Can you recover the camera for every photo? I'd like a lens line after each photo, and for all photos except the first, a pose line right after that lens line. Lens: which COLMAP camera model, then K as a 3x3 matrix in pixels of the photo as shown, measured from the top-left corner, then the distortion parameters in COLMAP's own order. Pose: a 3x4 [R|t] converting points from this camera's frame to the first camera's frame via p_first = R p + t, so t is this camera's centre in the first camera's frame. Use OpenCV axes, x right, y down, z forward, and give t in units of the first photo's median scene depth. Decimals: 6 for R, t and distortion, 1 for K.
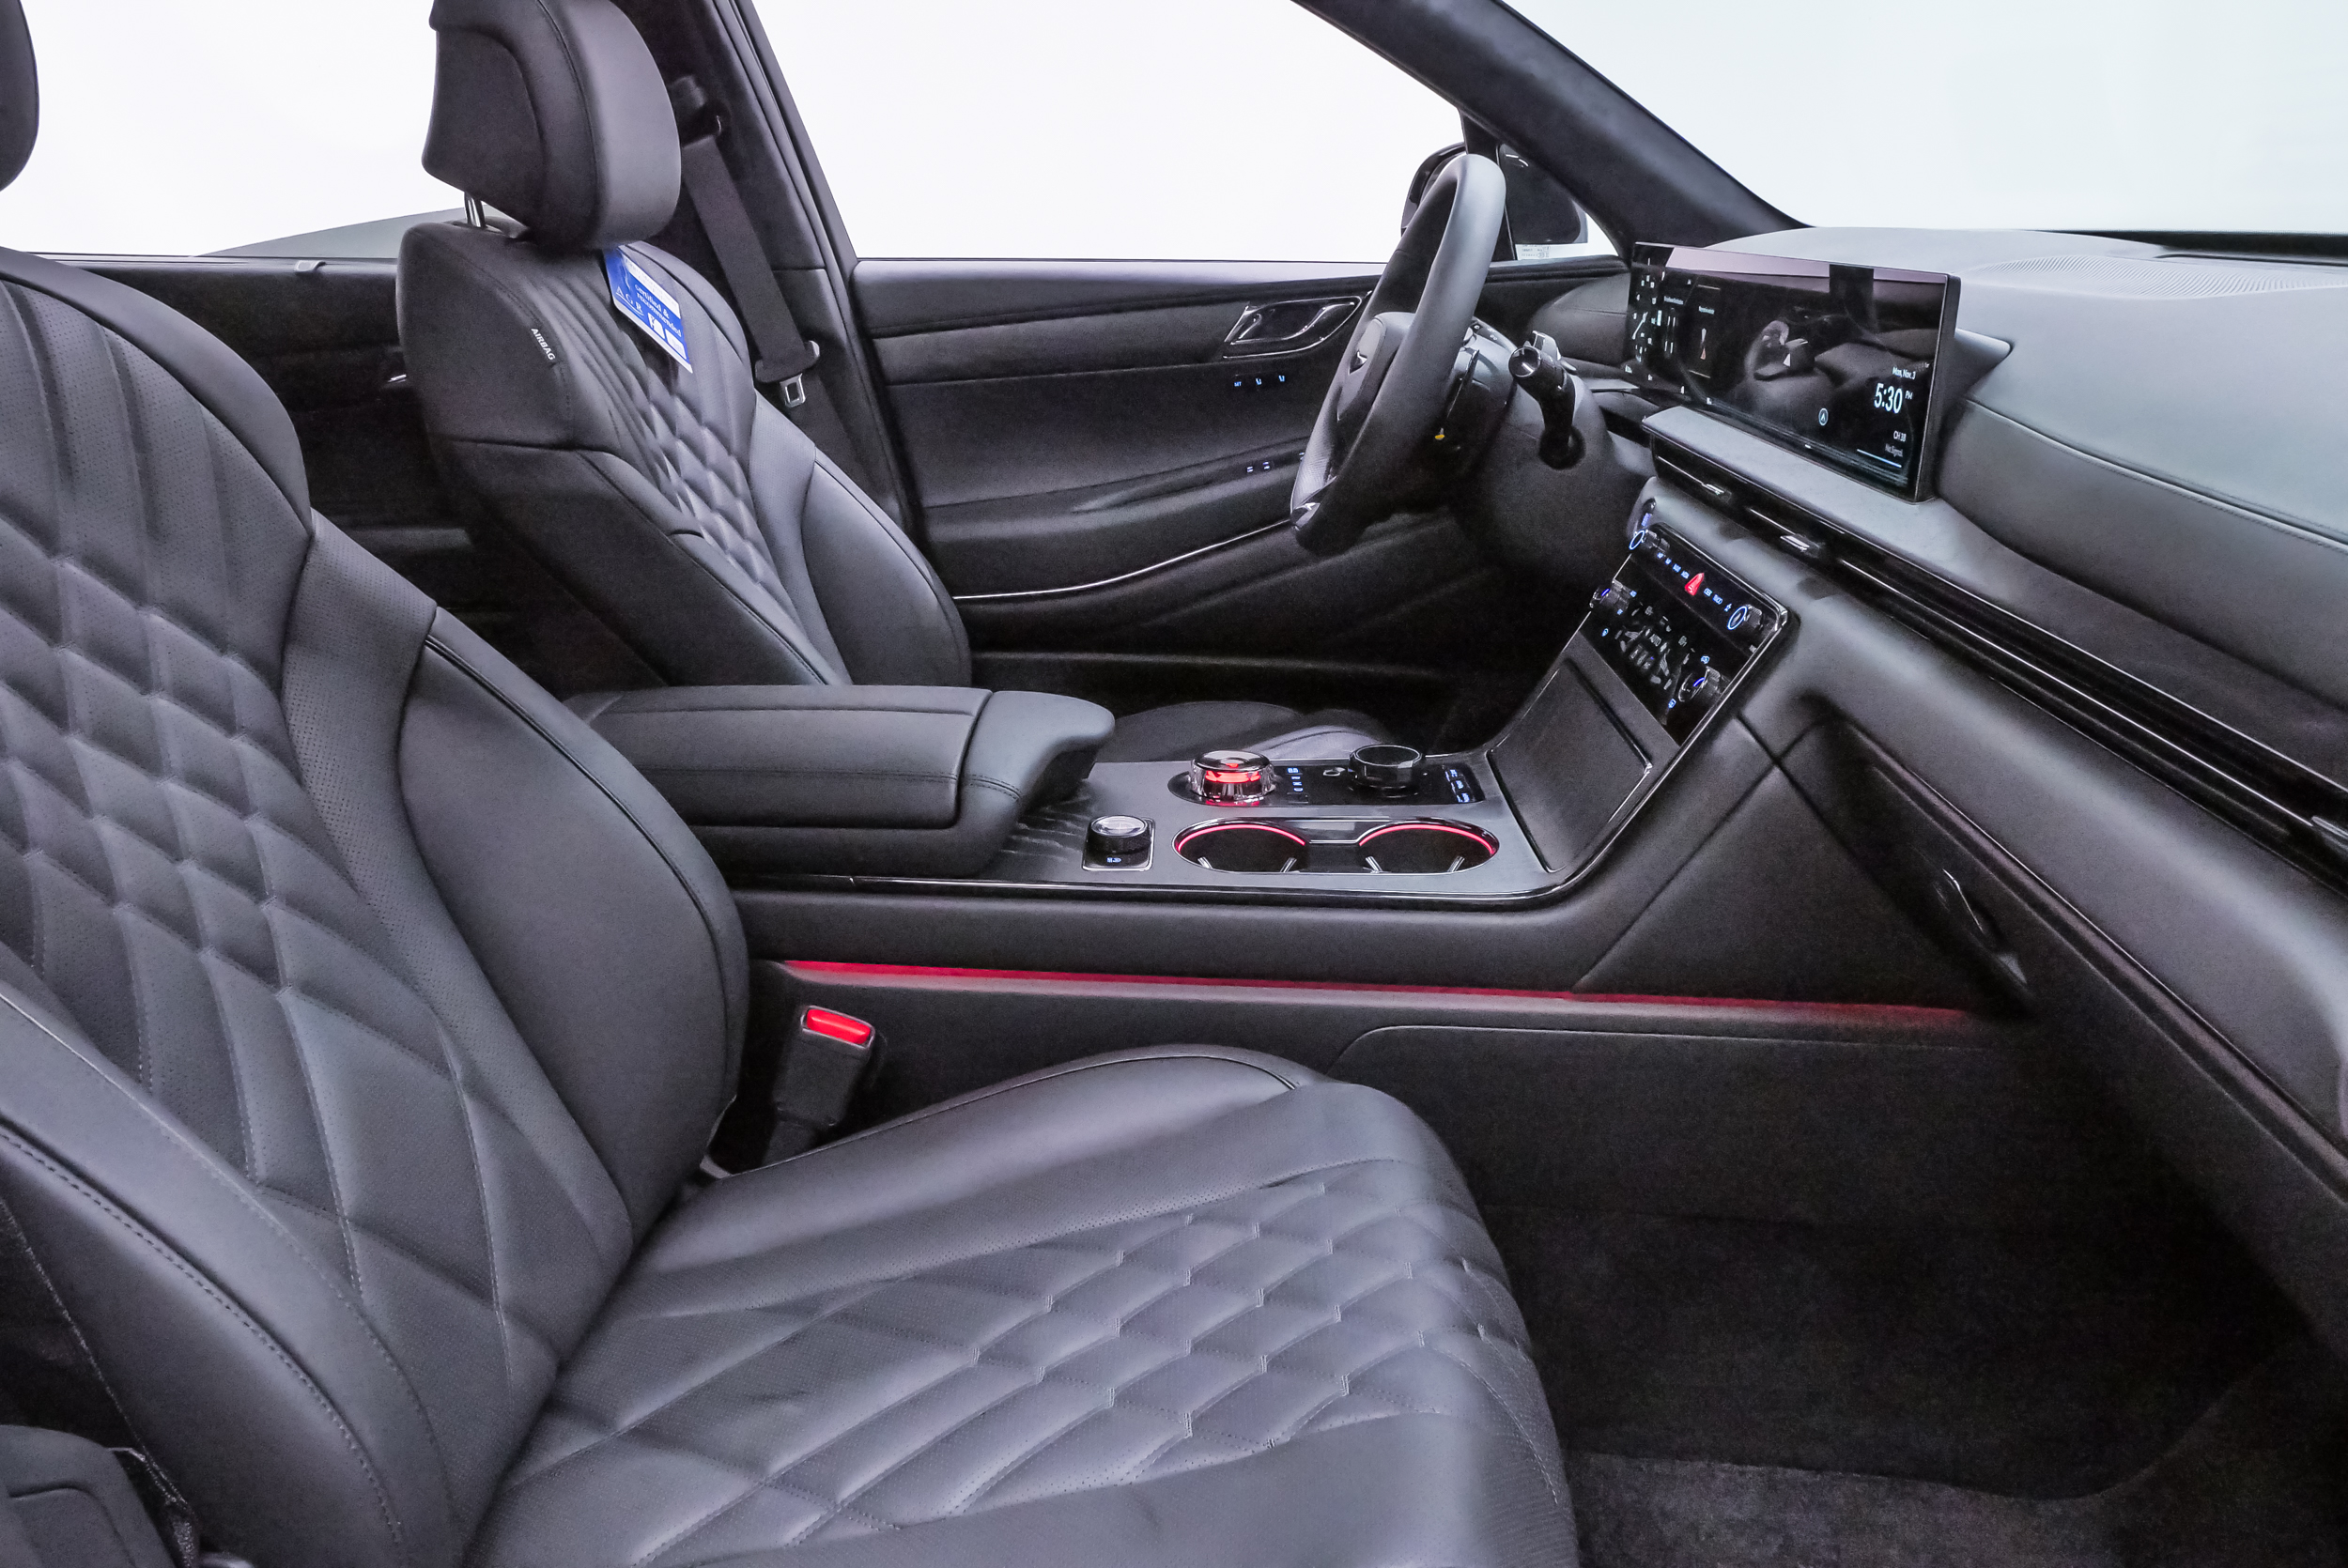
lens RADIAL K [[1703.9, 0, 1174.0], [0, 1703.9, 784.0], [0, 0, 1]] dist [-0.049968, -0.002143]
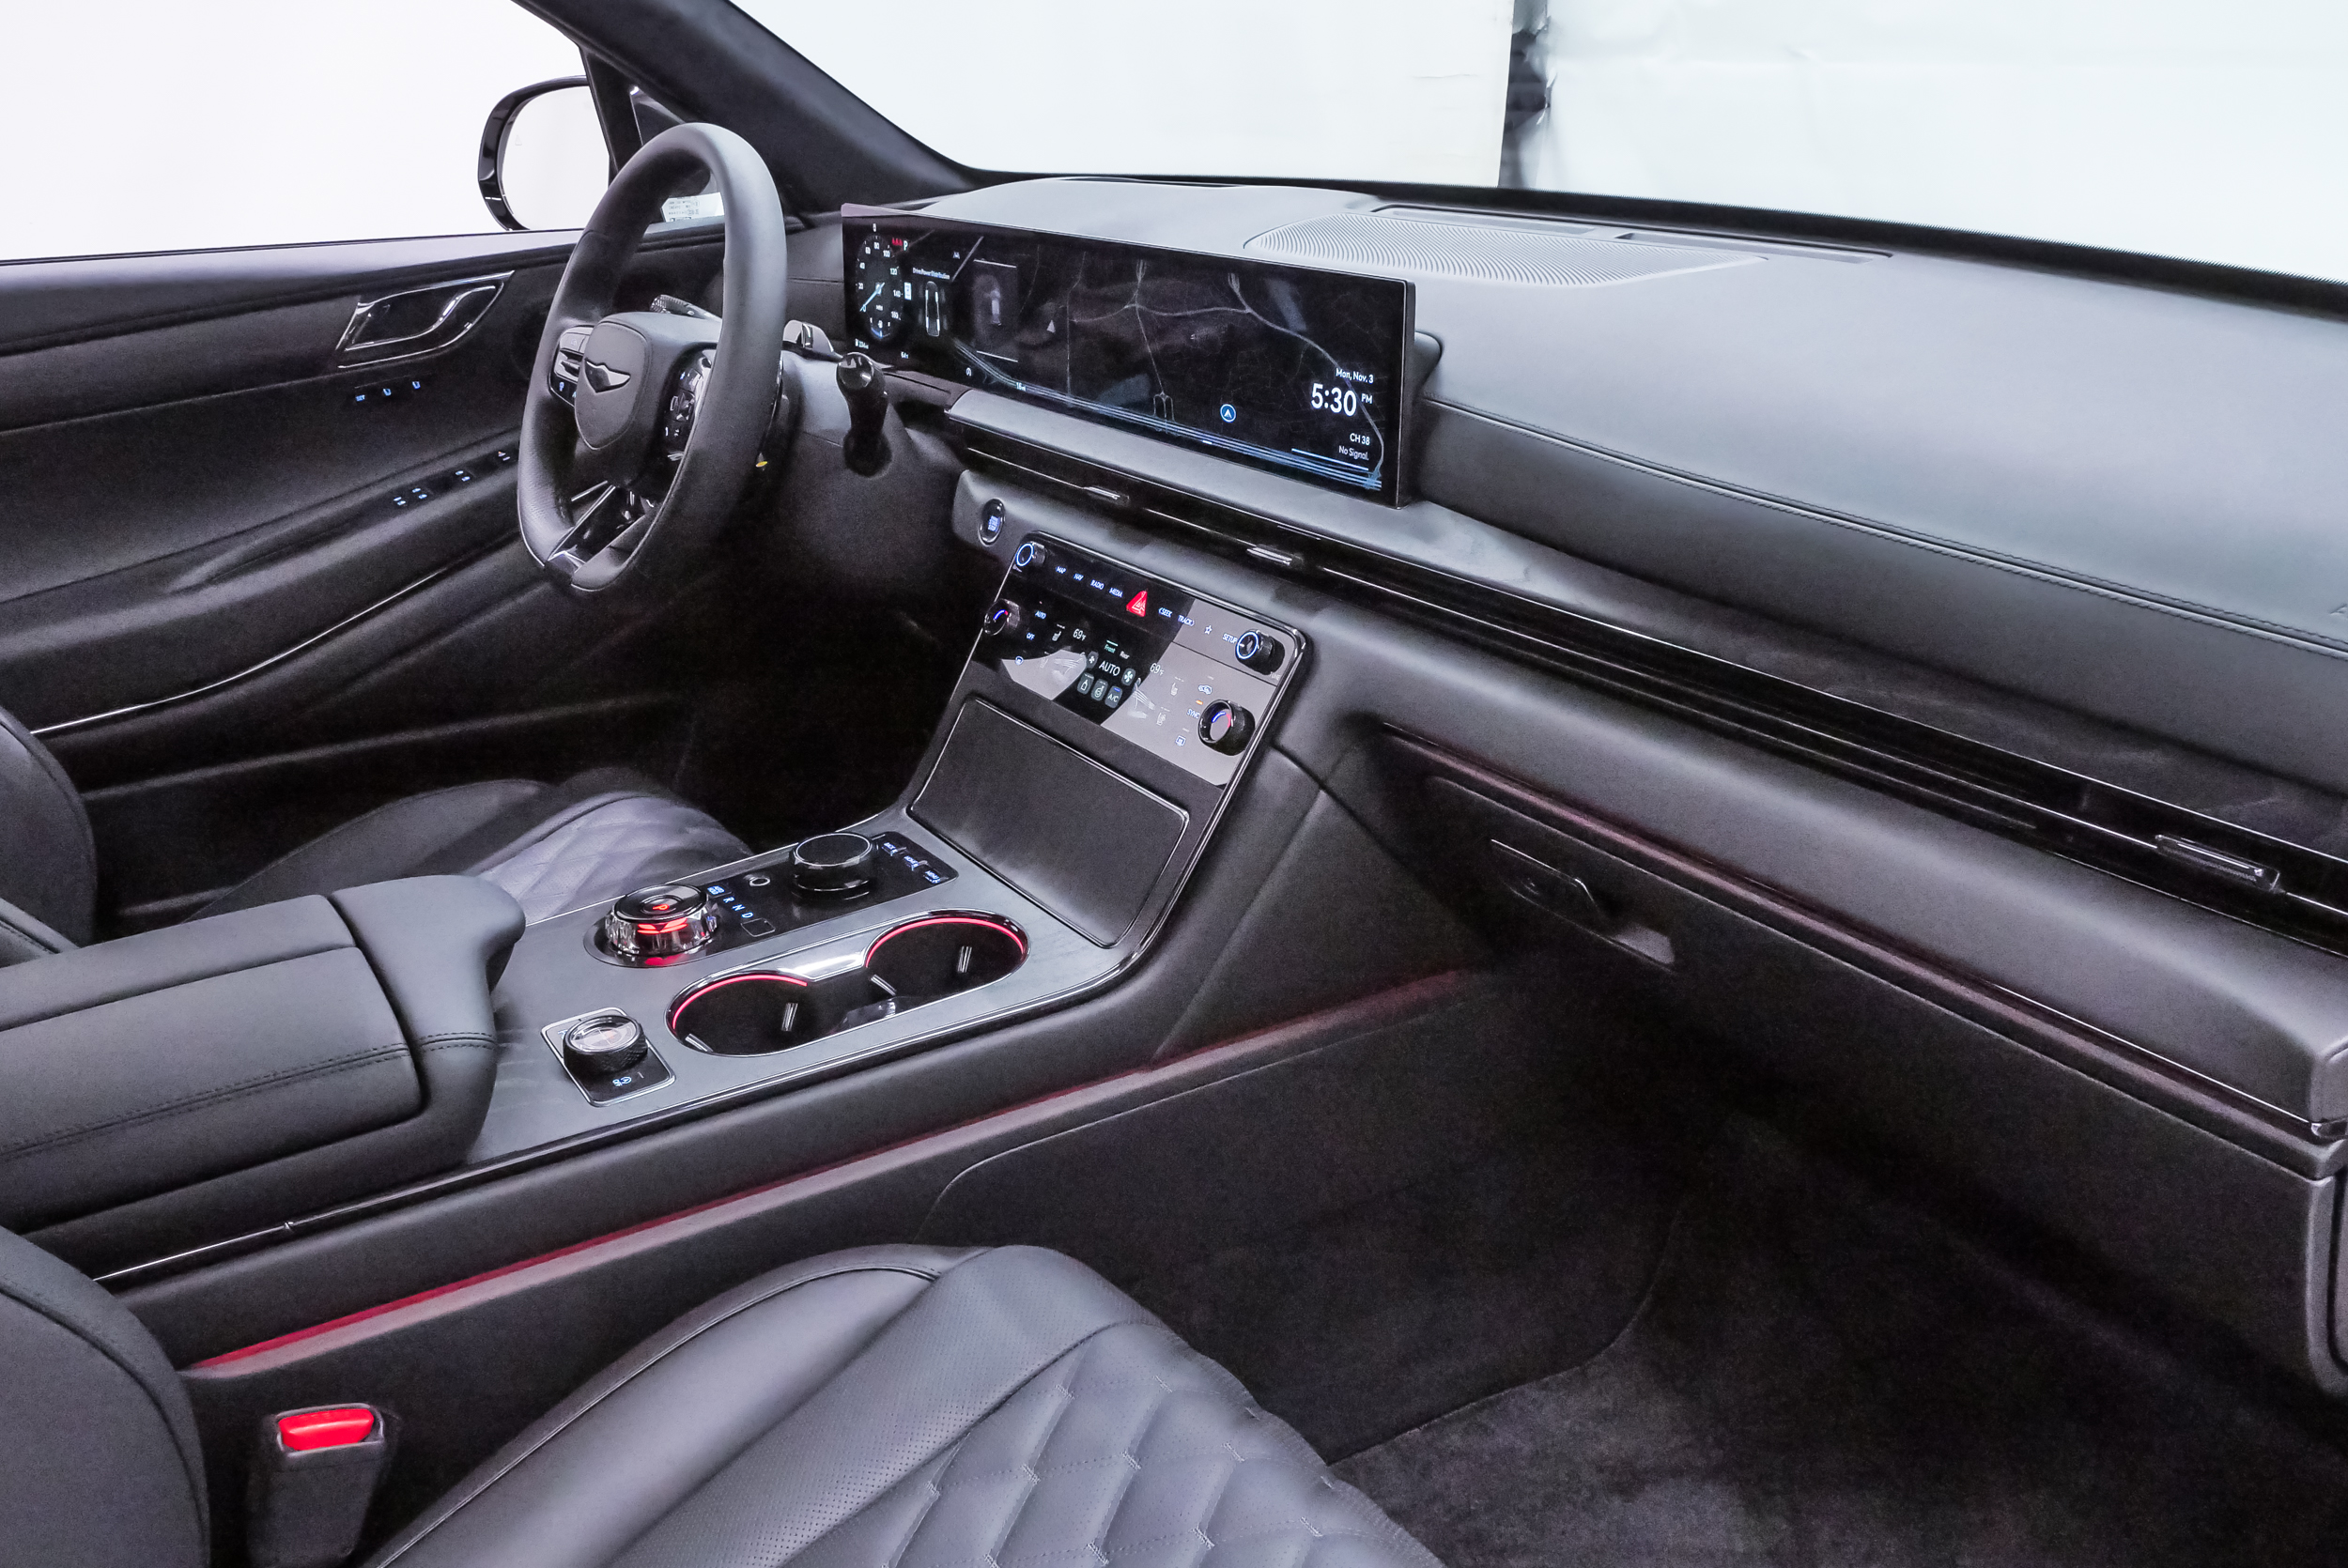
lens RADIAL K [[1763.8, 0, 1174.0], [0, 1763.8, 784.0], [0, 0, 1]] dist [-0.043683, 0.003763]
pose [[0.799887, -0.232516, 0.553278, -0.249860], [0.196964, 0.972543, 0.123957, -0.140619], [-0.566909, 0.009825, 0.823722, 0.182086]]
